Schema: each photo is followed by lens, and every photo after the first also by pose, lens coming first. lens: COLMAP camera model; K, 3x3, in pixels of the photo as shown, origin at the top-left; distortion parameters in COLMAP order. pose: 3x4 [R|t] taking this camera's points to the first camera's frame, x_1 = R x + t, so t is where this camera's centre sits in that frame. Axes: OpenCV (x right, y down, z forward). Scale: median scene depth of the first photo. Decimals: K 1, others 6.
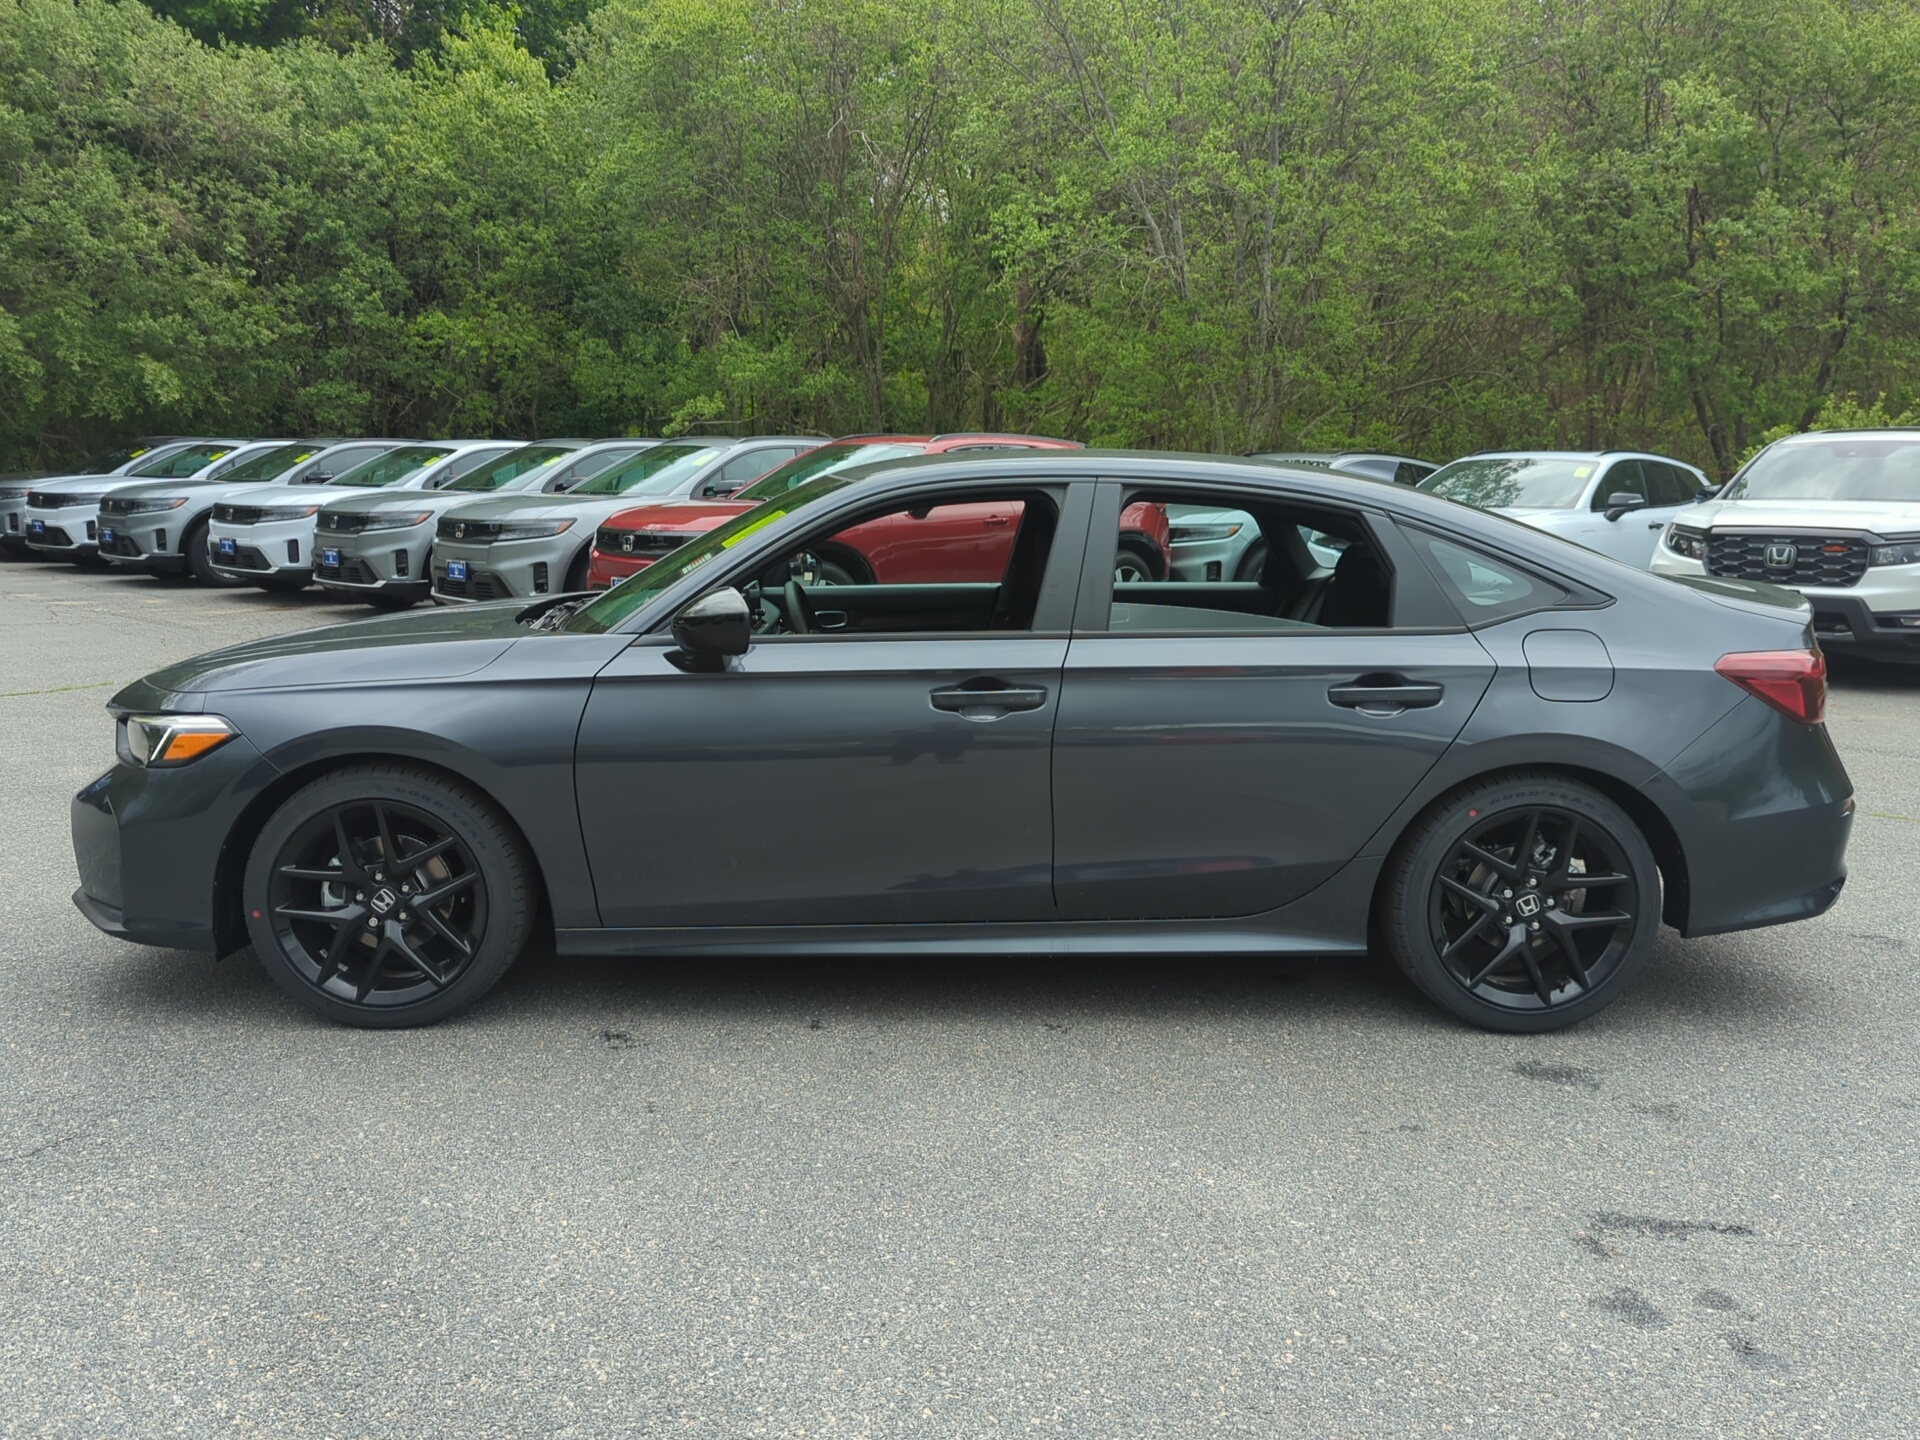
lens RADIAL K [[1569.7, 0, 977.5], [0, 1569.7, 693.7], [0, 0, 1]] dist [0.073338, -0.070186]
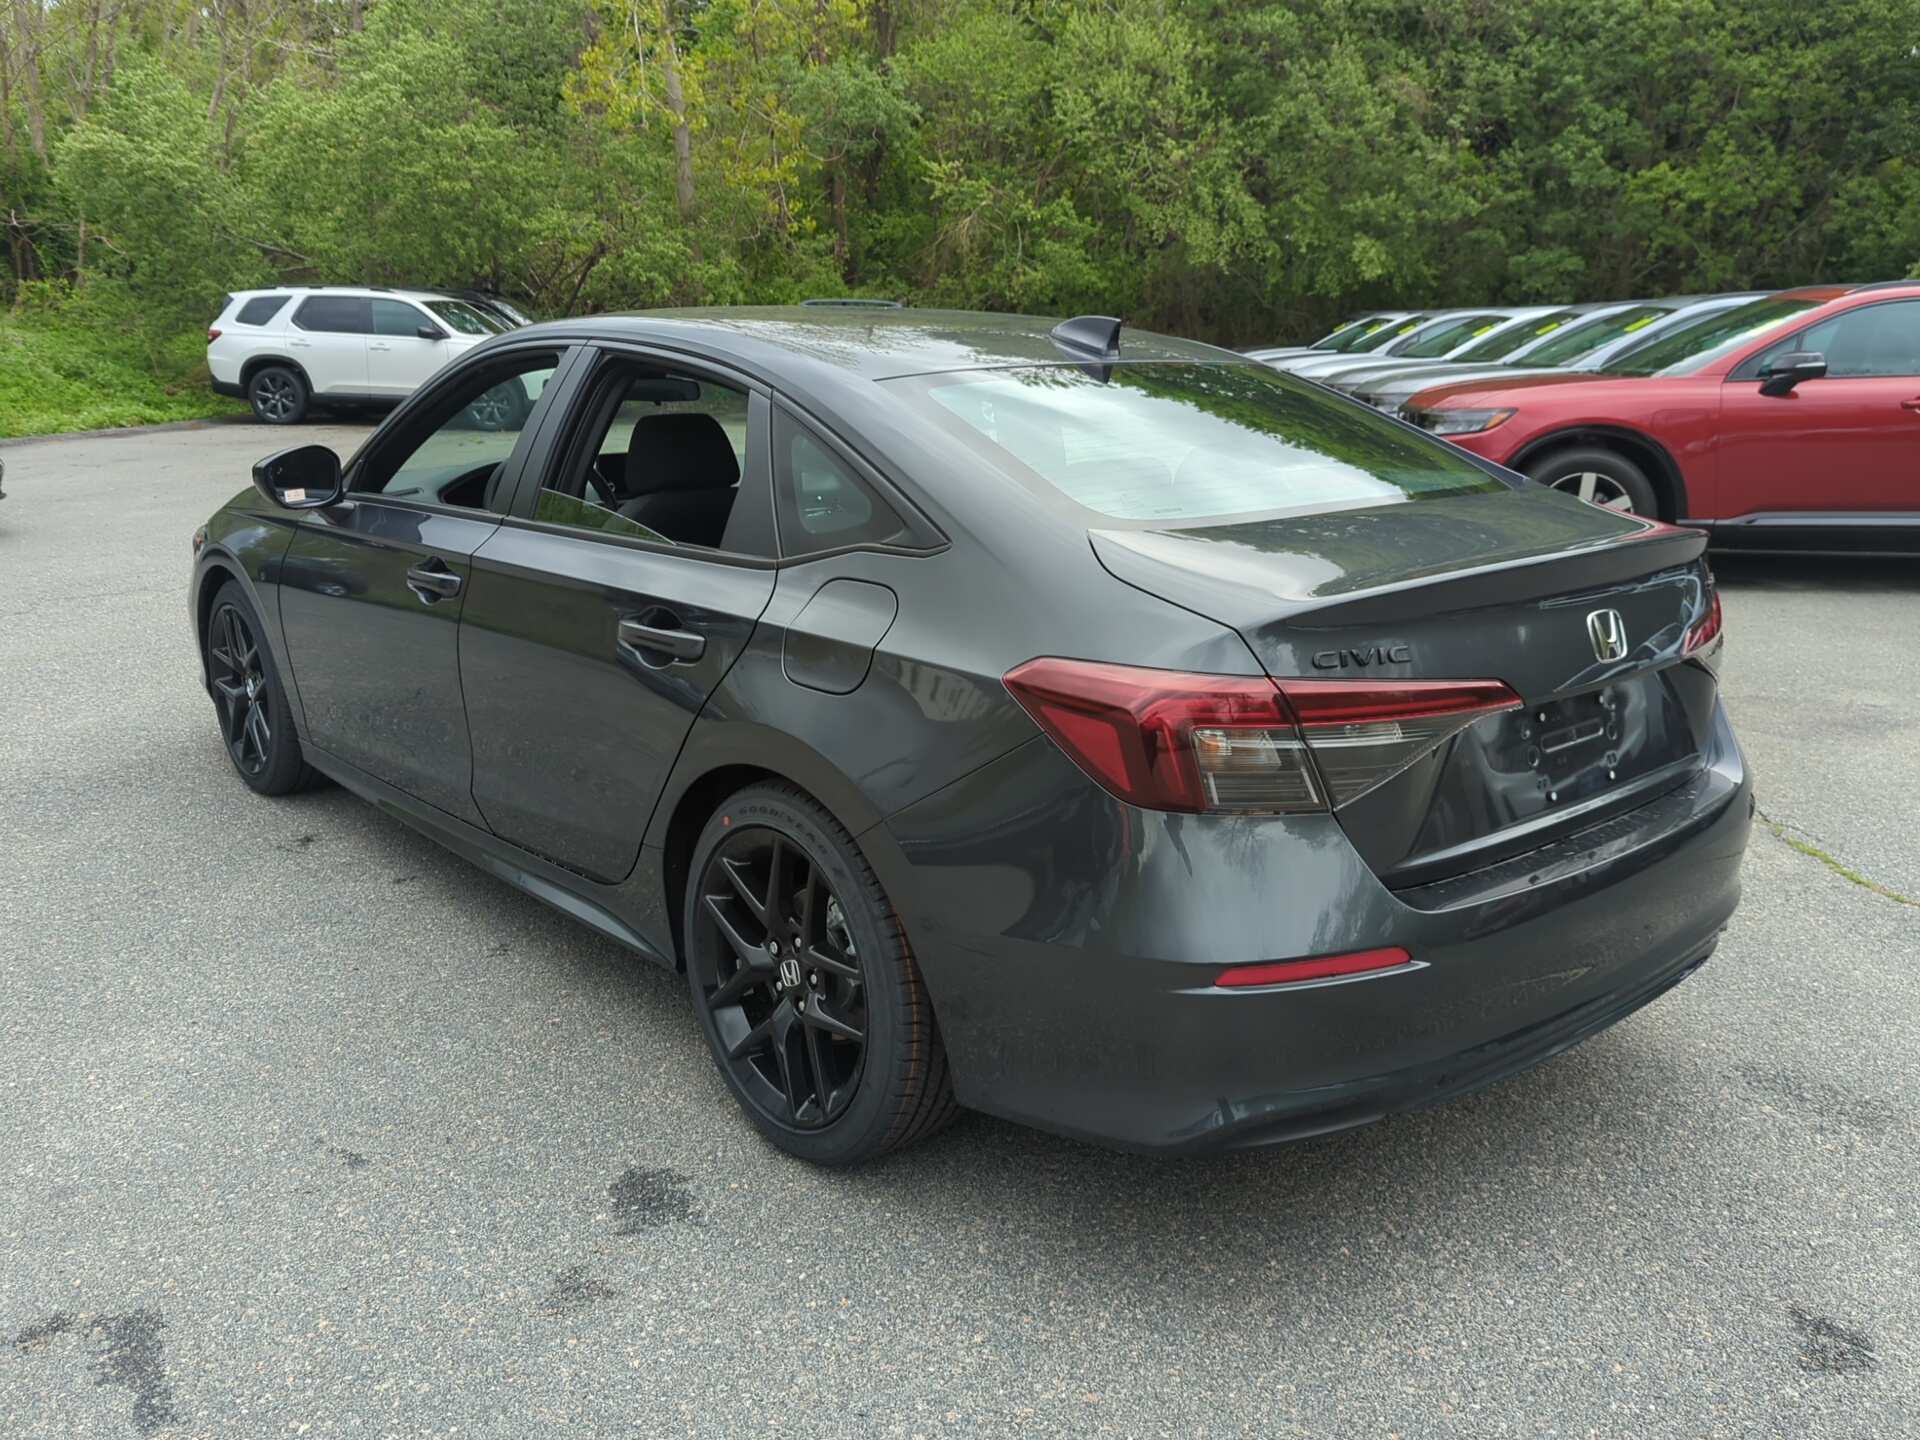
lens RADIAL K [[1584.4, 0, 974.4], [0, 1584.4, 670.0], [0, 0, 1]] dist [0.082395, -0.074027]
pose [[0.625468, 0.156784, -0.764336, 0.176262], [-0.108923, 0.987556, 0.113438, -0.016633], [0.772610, 0.012302, 0.634762, 0.120032]]
